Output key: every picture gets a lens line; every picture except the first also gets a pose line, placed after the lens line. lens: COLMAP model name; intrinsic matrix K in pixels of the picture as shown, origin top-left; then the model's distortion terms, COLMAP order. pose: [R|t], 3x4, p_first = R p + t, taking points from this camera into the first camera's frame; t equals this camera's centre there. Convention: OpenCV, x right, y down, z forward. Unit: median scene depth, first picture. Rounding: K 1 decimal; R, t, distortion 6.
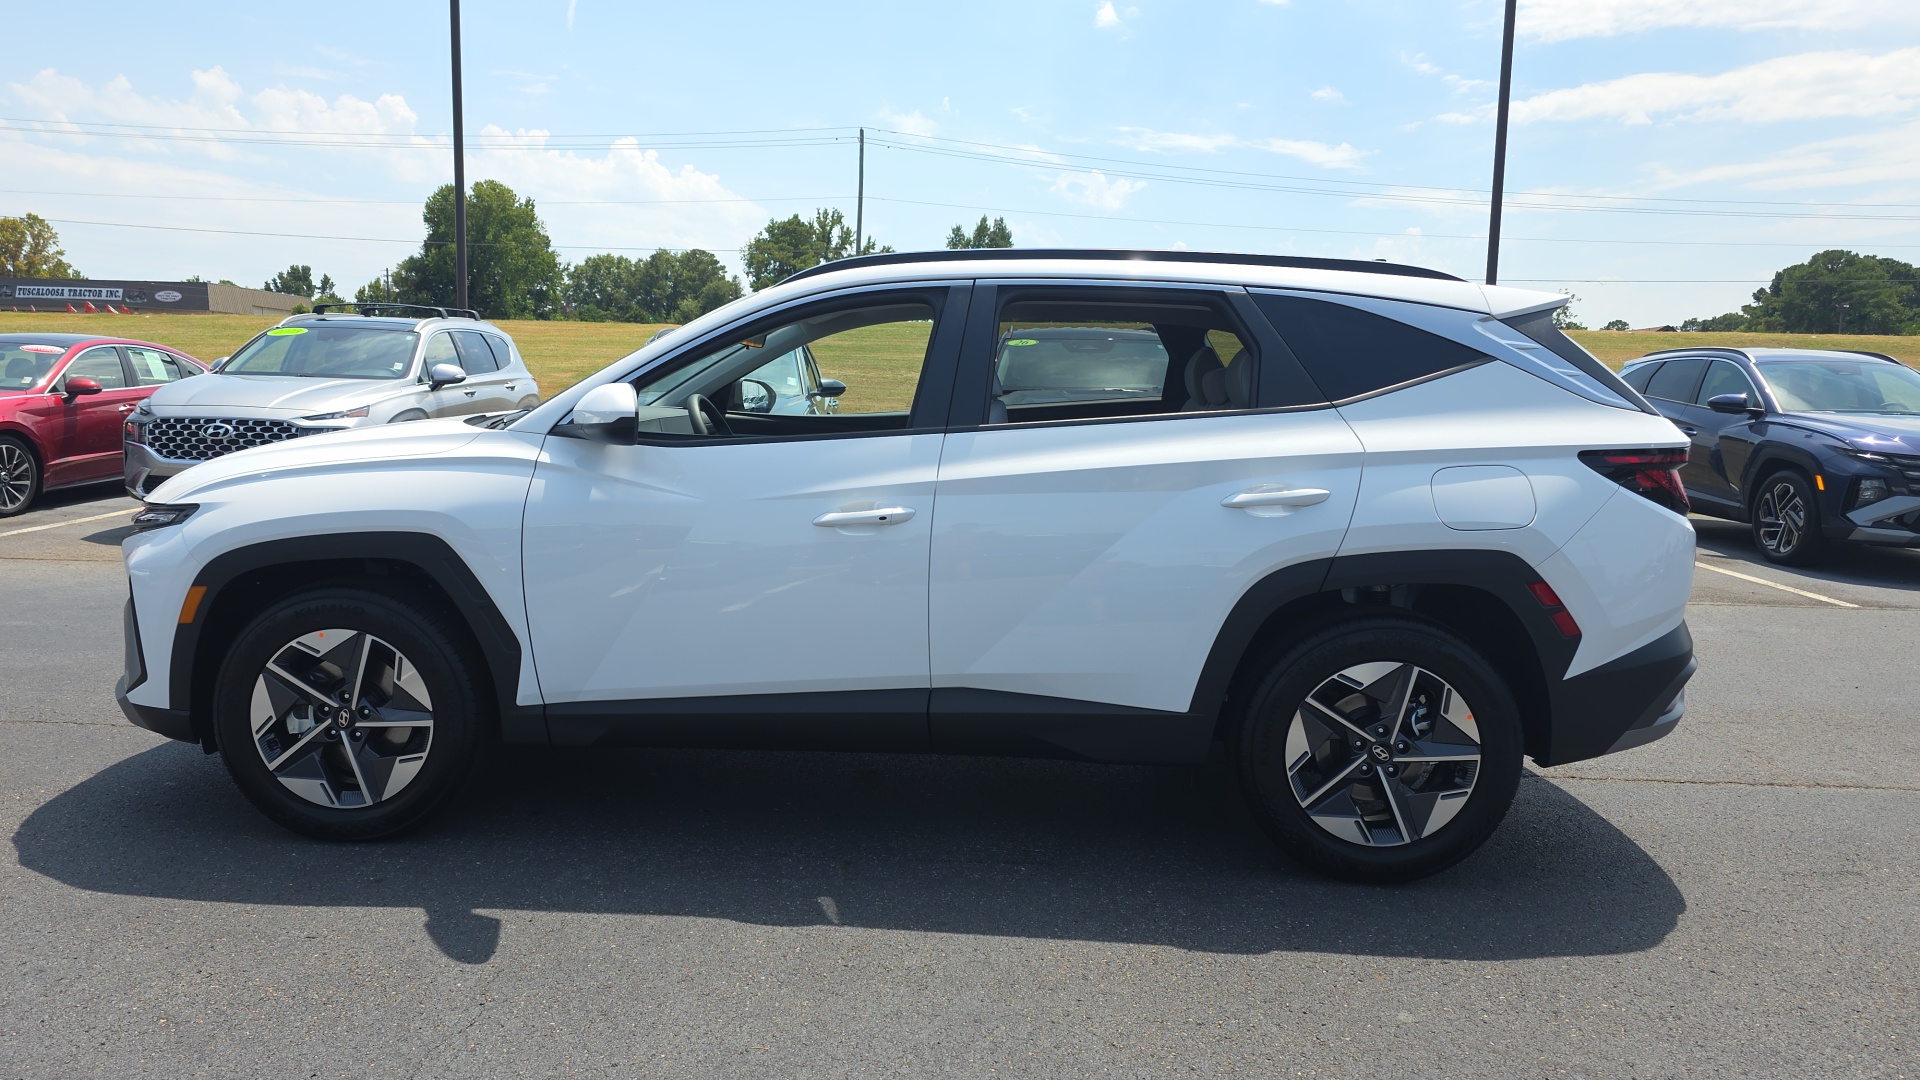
lens RADIAL K [[1328.3, 0, 942.1], [0, 1328.3, 540.9], [0, 0, 1]] dist [0.076039, -0.078180]
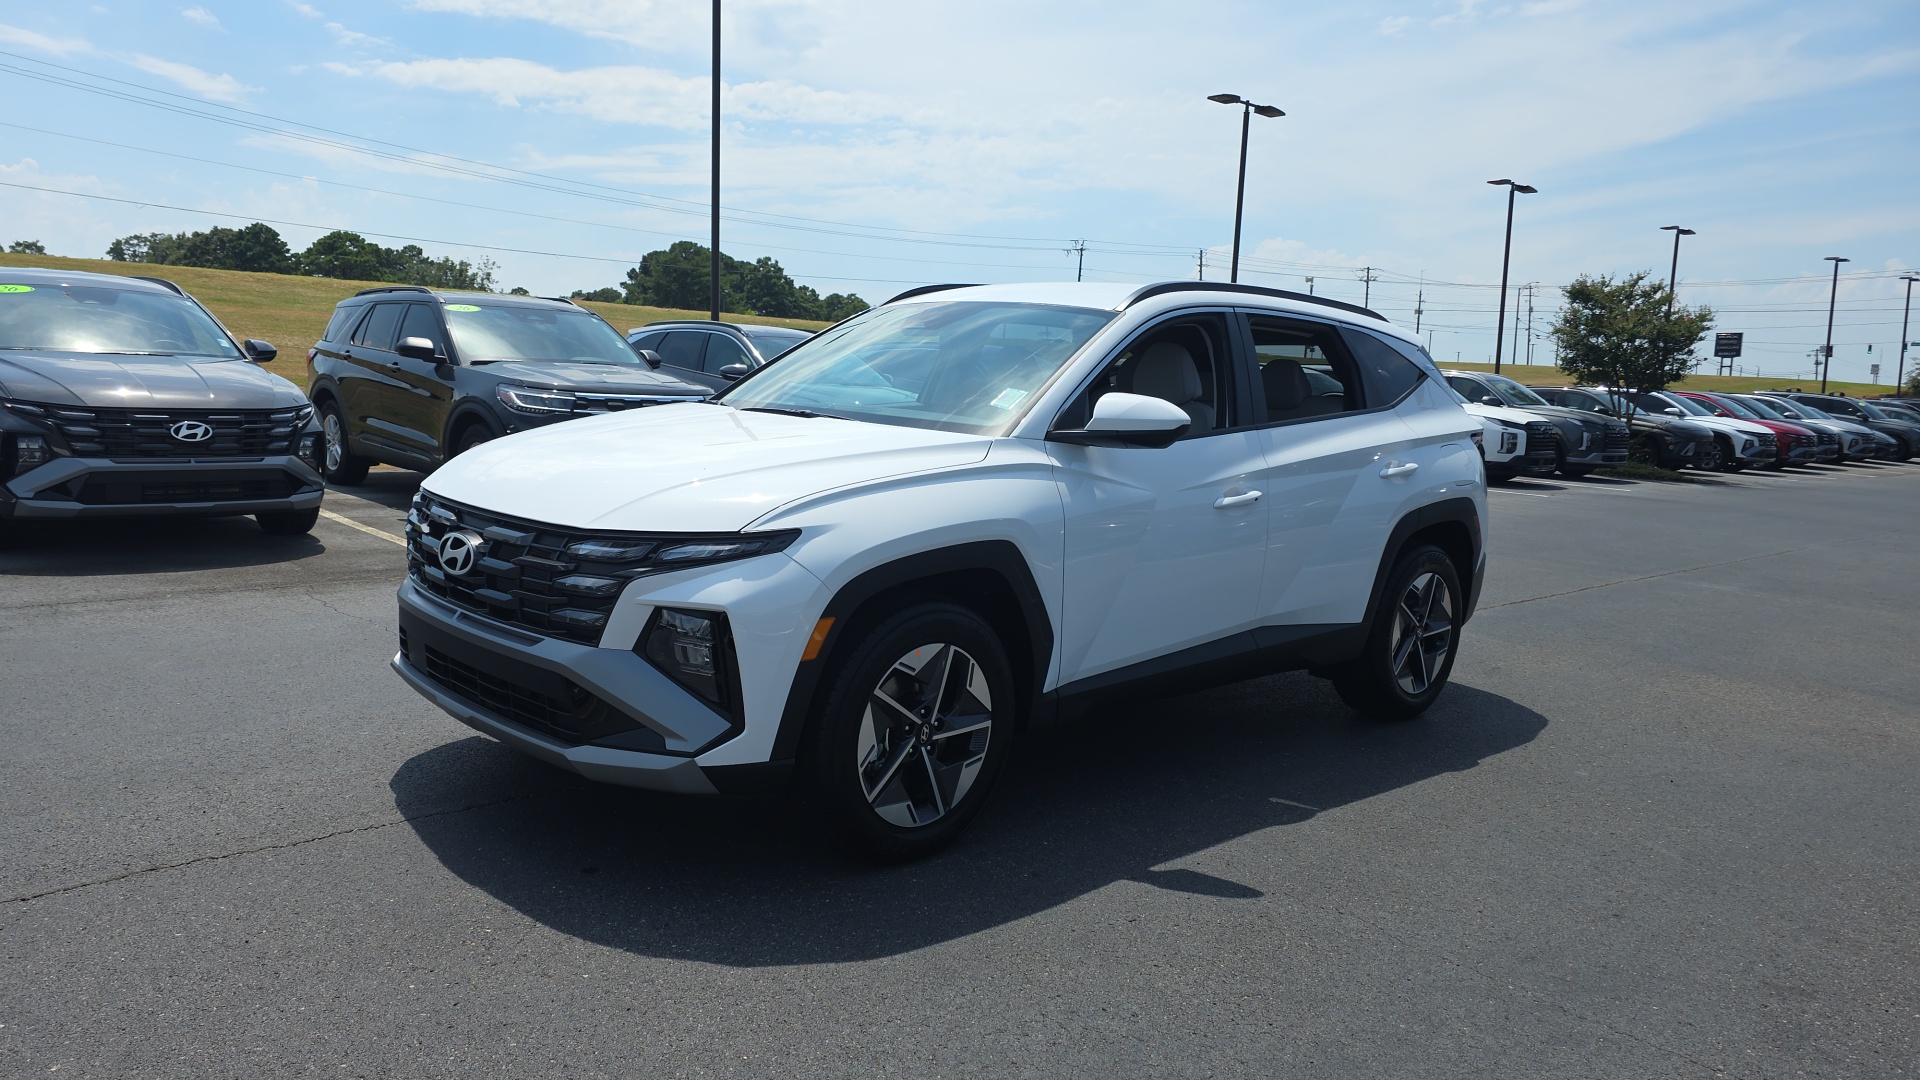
lens RADIAL K [[1275.3, 0, 955.5], [0, 1275.3, 569.1], [0, 0, 1]] dist [0.064527, -0.056602]
pose [[0.705723, -0.094811, 0.702115, -1.075861], [0.053700, 0.995313, 0.080428, -0.062643], [-0.706449, -0.019056, 0.707507, 0.324574]]
